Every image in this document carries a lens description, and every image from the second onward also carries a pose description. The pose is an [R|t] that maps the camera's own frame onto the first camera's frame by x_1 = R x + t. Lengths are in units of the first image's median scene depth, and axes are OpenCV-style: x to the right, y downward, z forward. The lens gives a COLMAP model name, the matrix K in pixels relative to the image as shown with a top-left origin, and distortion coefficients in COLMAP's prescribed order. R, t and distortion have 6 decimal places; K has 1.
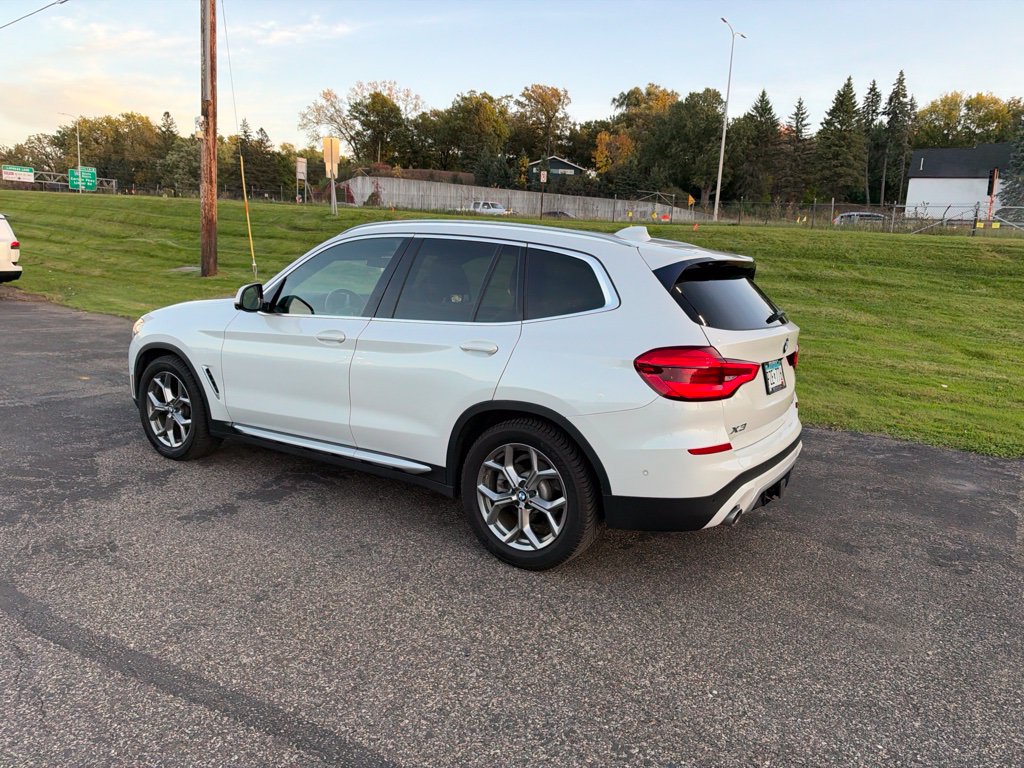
lens RADIAL K [[738.9, 0, 516.7], [0, 738.9, 371.1], [0, 0, 1]] dist [0.009625, -0.024368]
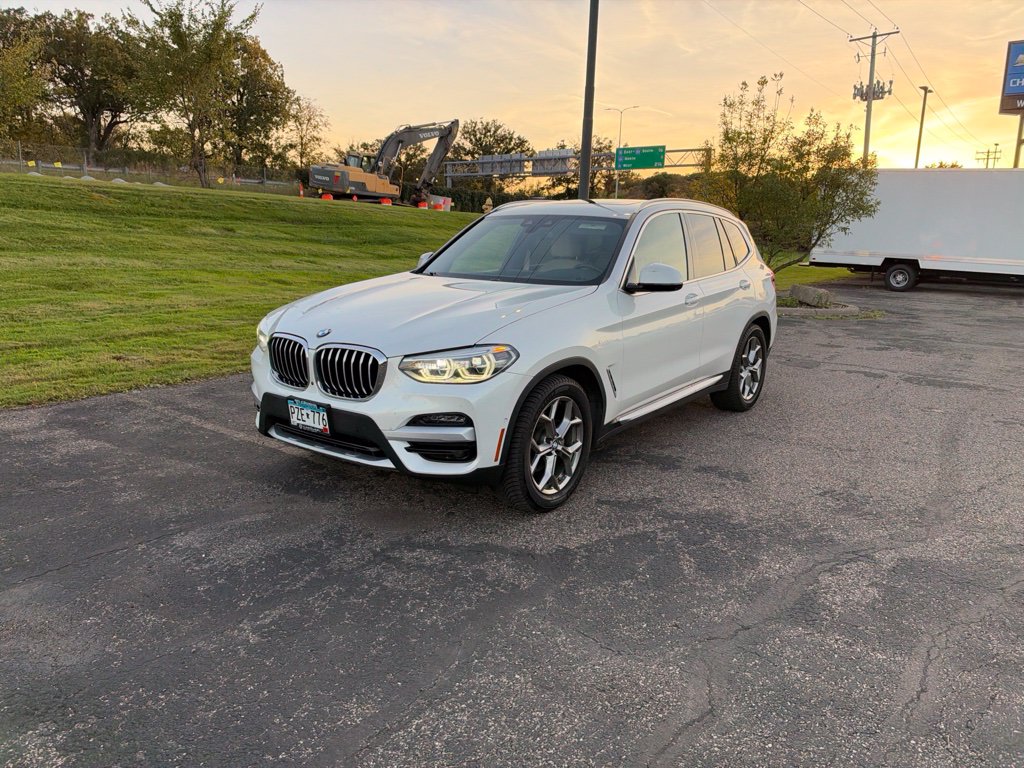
lens RADIAL K [[737.7, 0, 515.2], [0, 737.7, 386.9], [0, 0, 1]] dist [0.017048, -0.032131]
pose [[0.068350, -0.252254, 0.965244, -0.318707], [0.137522, 0.960653, 0.241316, -0.052029], [-0.988138, 0.116249, 0.100351, 0.257276]]
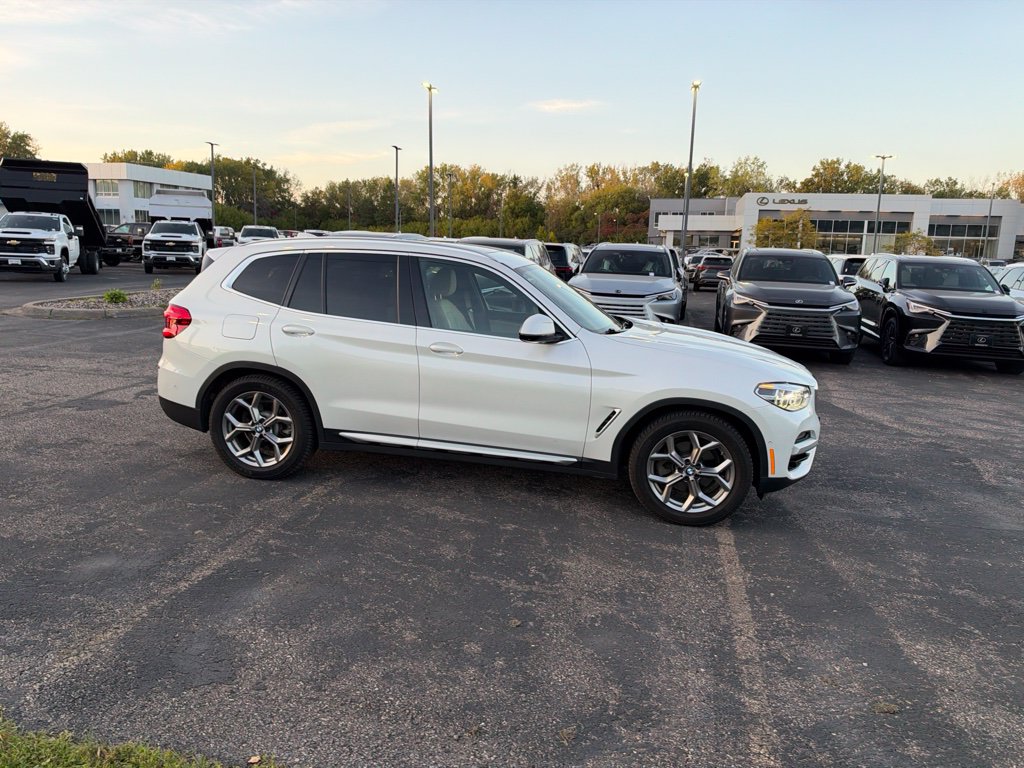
lens RADIAL K [[731.7, 0, 516.0], [0, 731.7, 380.5], [0, 0, 1]] dist [0.057397, -0.110880]
pose [[-0.924747, -0.016542, -0.380224, 0.066465], [-0.141677, 0.942213, 0.303584, -0.088912], [0.353230, 0.334607, -0.873651, 0.525963]]
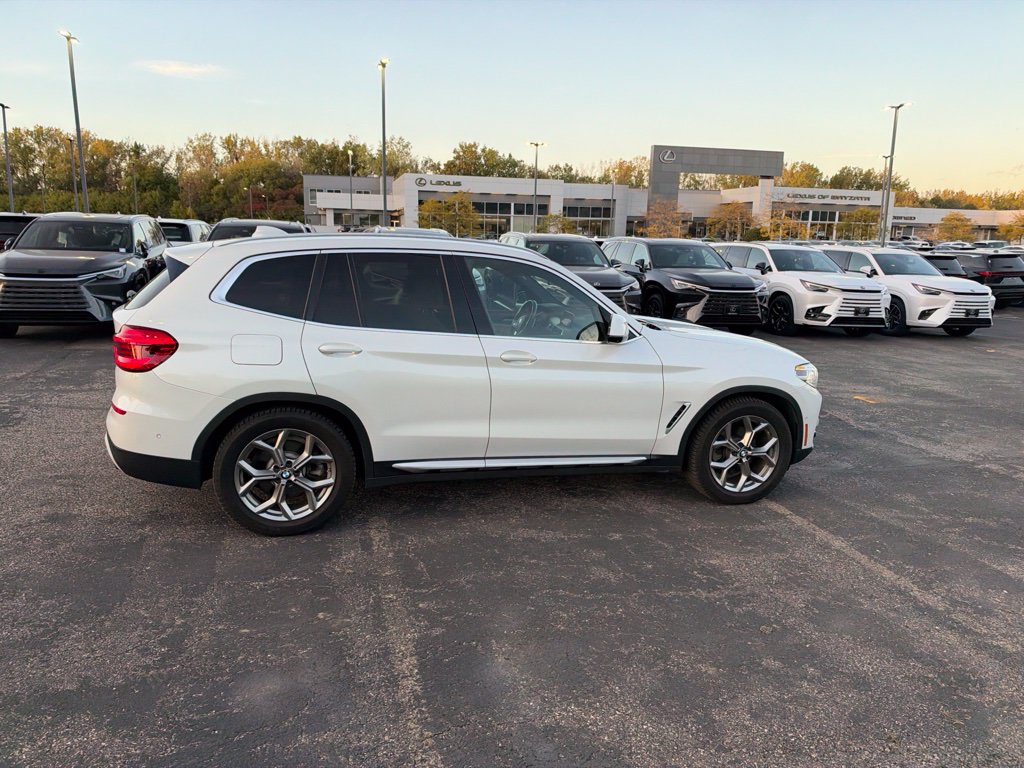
lens RADIAL K [[733.5, 0, 515.6], [0, 733.5, 387.6], [0, 0, 1]] dist [0.039519, -0.072319]
pose [[-0.659456, 0.079895, -0.747485, 0.164622], [-0.183967, 0.946950, 0.263517, -0.071165], [0.728885, 0.311290, -0.609775, 0.438324]]
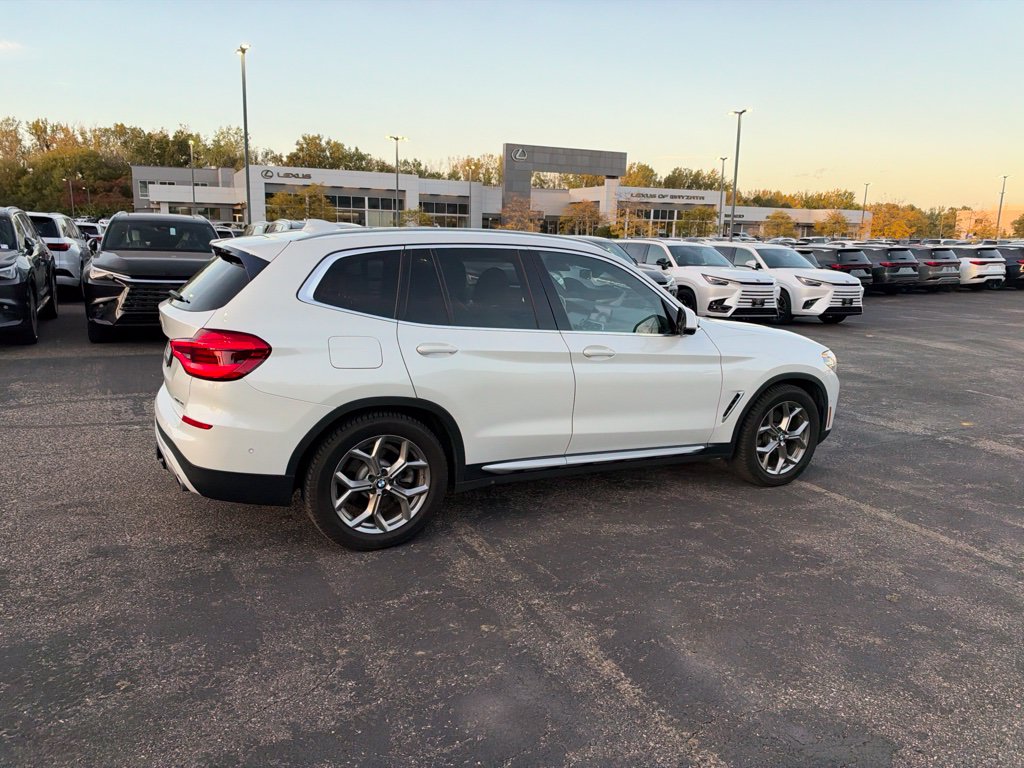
lens RADIAL K [[736.0, 0, 515.0], [0, 736.0, 379.0], [0, 0, 1]] dist [0.038489, -0.073583]
pose [[-0.494257, 0.096632, -0.863929, 0.203420], [-0.196350, 0.955712, 0.219230, -0.057288], [0.846851, 0.277988, -0.453393, 0.381311]]
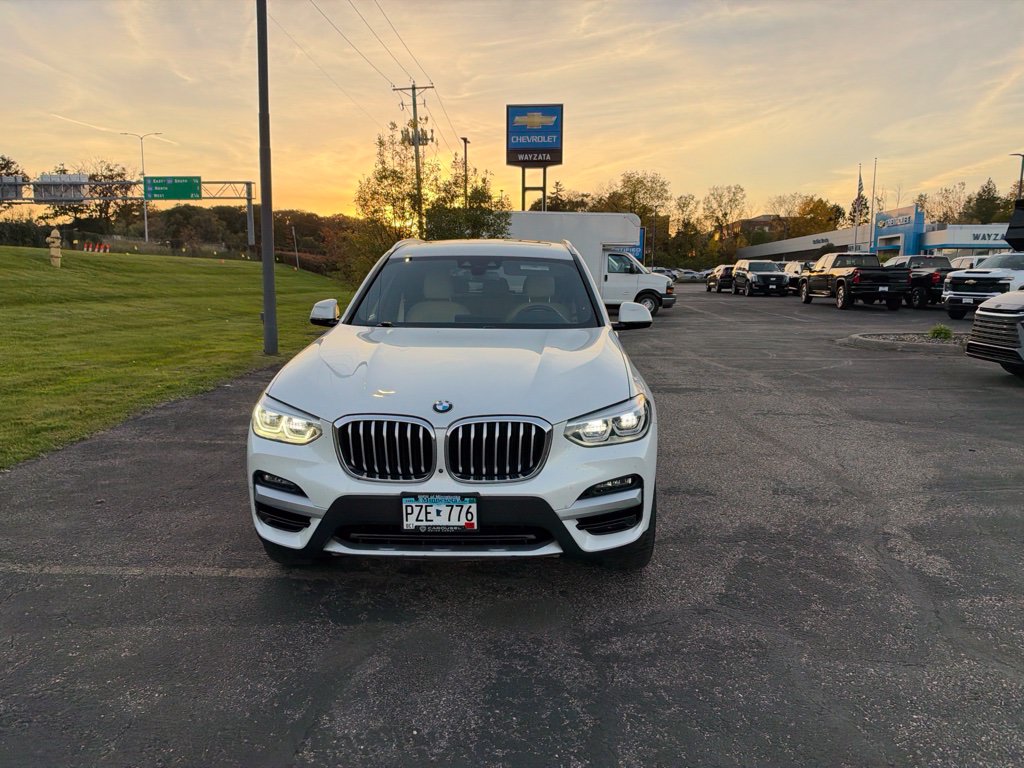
lens RADIAL K [[735.2, 0, 515.9], [0, 735.2, 385.8], [0, 0, 1]] dist [0.036242, -0.069541]
pose [[-0.511620, -0.182925, 0.839514, -0.269330], [0.105409, 0.956331, 0.272618, -0.070238], [-0.852721, 0.227969, -0.469996, 0.381495]]
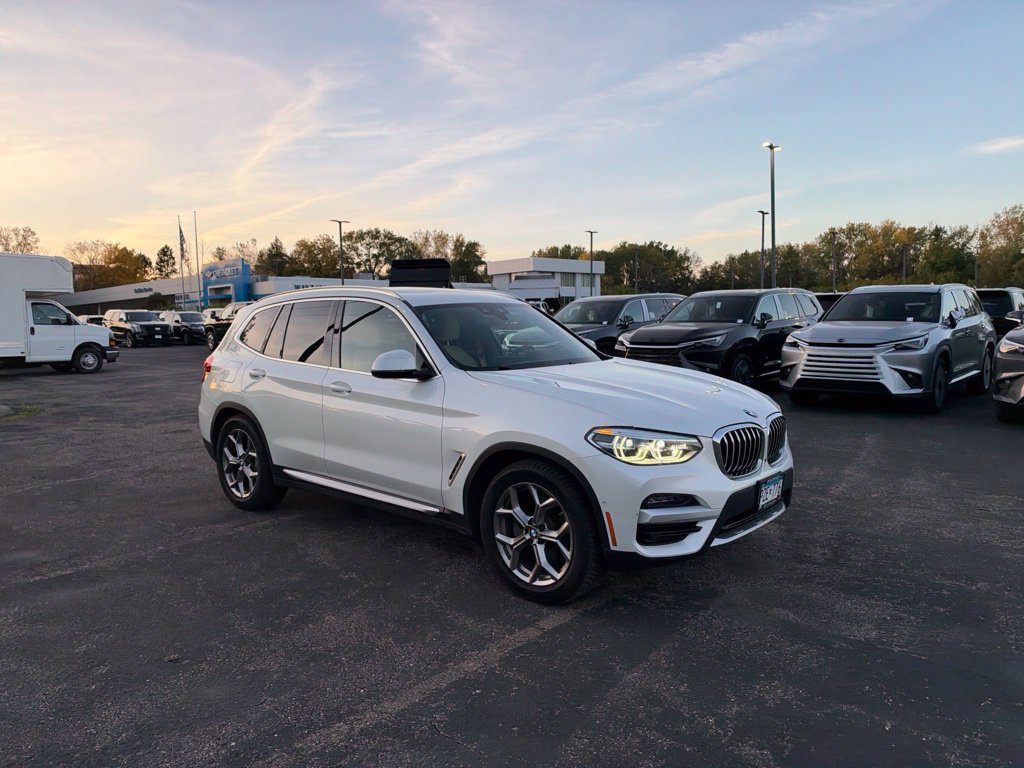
lens RADIAL K [[736.0, 0, 515.0], [0, 736.0, 379.0], [0, 0, 1]] dist [0.038489, -0.073583]
pose [[-0.988098, -0.042329, 0.147887, -0.100141], [-0.004384, 0.968753, 0.247987, -0.085570], [-0.153763, 0.244387, -0.957409, 0.526738]]
